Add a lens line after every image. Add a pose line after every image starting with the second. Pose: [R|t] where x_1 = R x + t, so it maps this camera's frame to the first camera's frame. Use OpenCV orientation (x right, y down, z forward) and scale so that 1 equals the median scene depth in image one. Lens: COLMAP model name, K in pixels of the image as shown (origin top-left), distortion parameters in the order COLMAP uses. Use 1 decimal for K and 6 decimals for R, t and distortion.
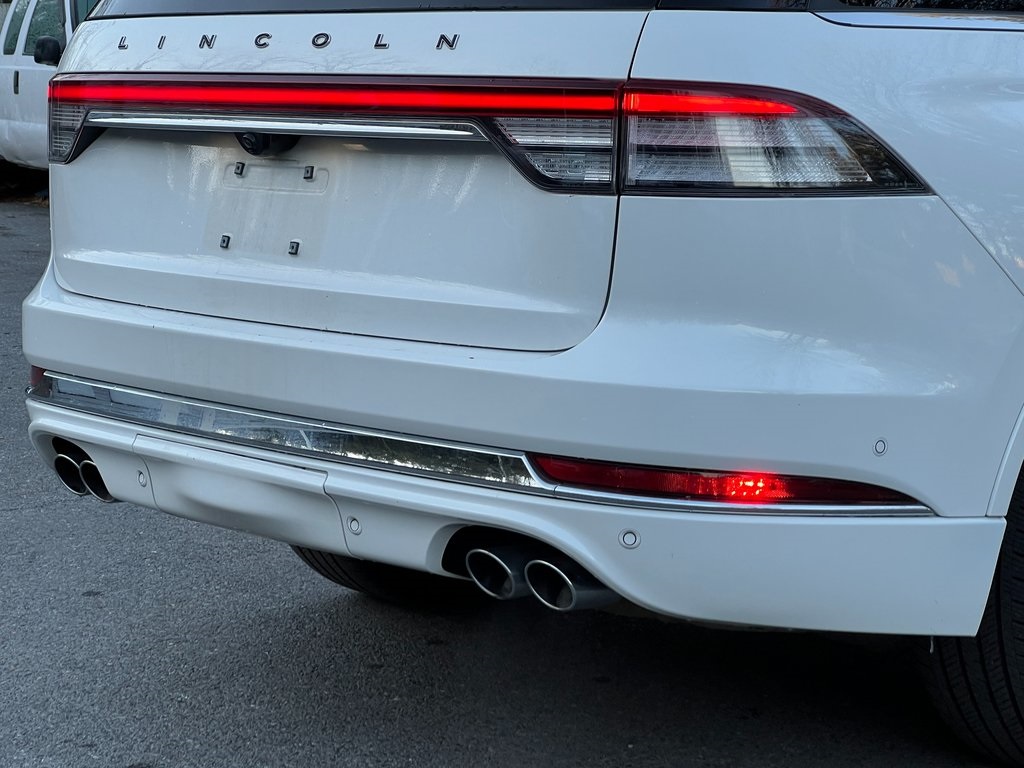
lens RADIAL K [[2300.2, 0, 512.5], [0, 2300.2, 385.6], [0, 0, 1]] dist [0.163174, 0.000000]
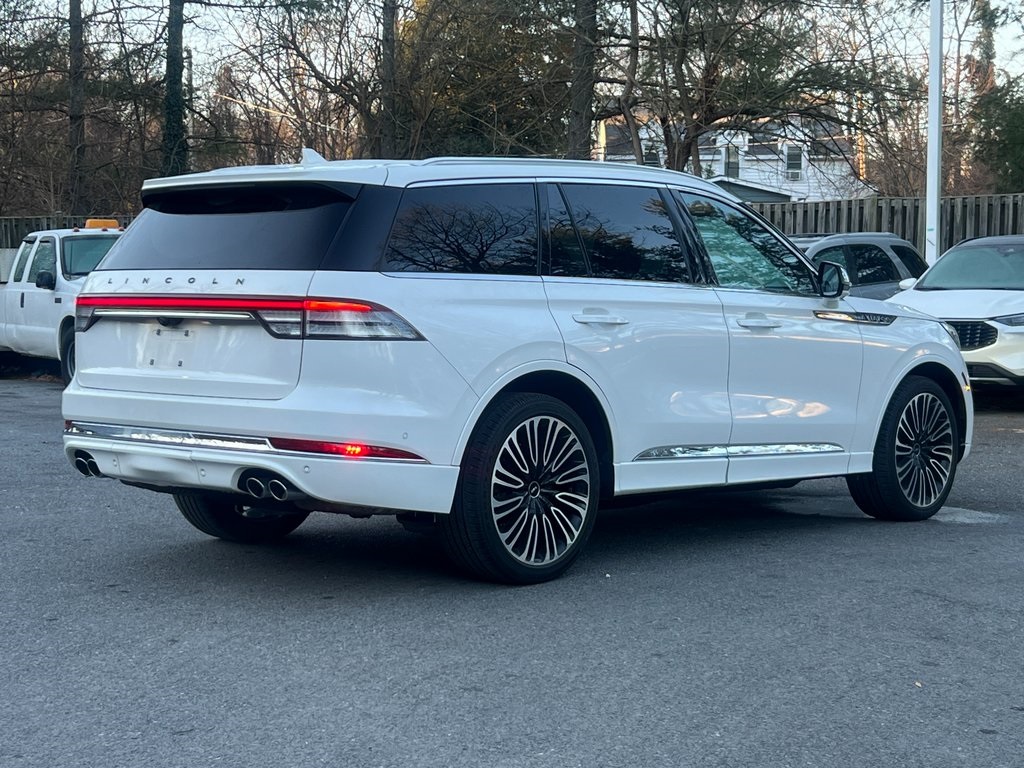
lens RADIAL K [[1780.6, 0, 514.7], [0, 1780.6, 381.1], [0, 0, 1]] dist [0.162951, 0.000000]
pose [[0.997596, -0.000827, 0.069292, 0.131344], [0.006792, 0.996281, -0.085898, 0.127957], [-0.068963, 0.086162, 0.993891, -0.942227]]
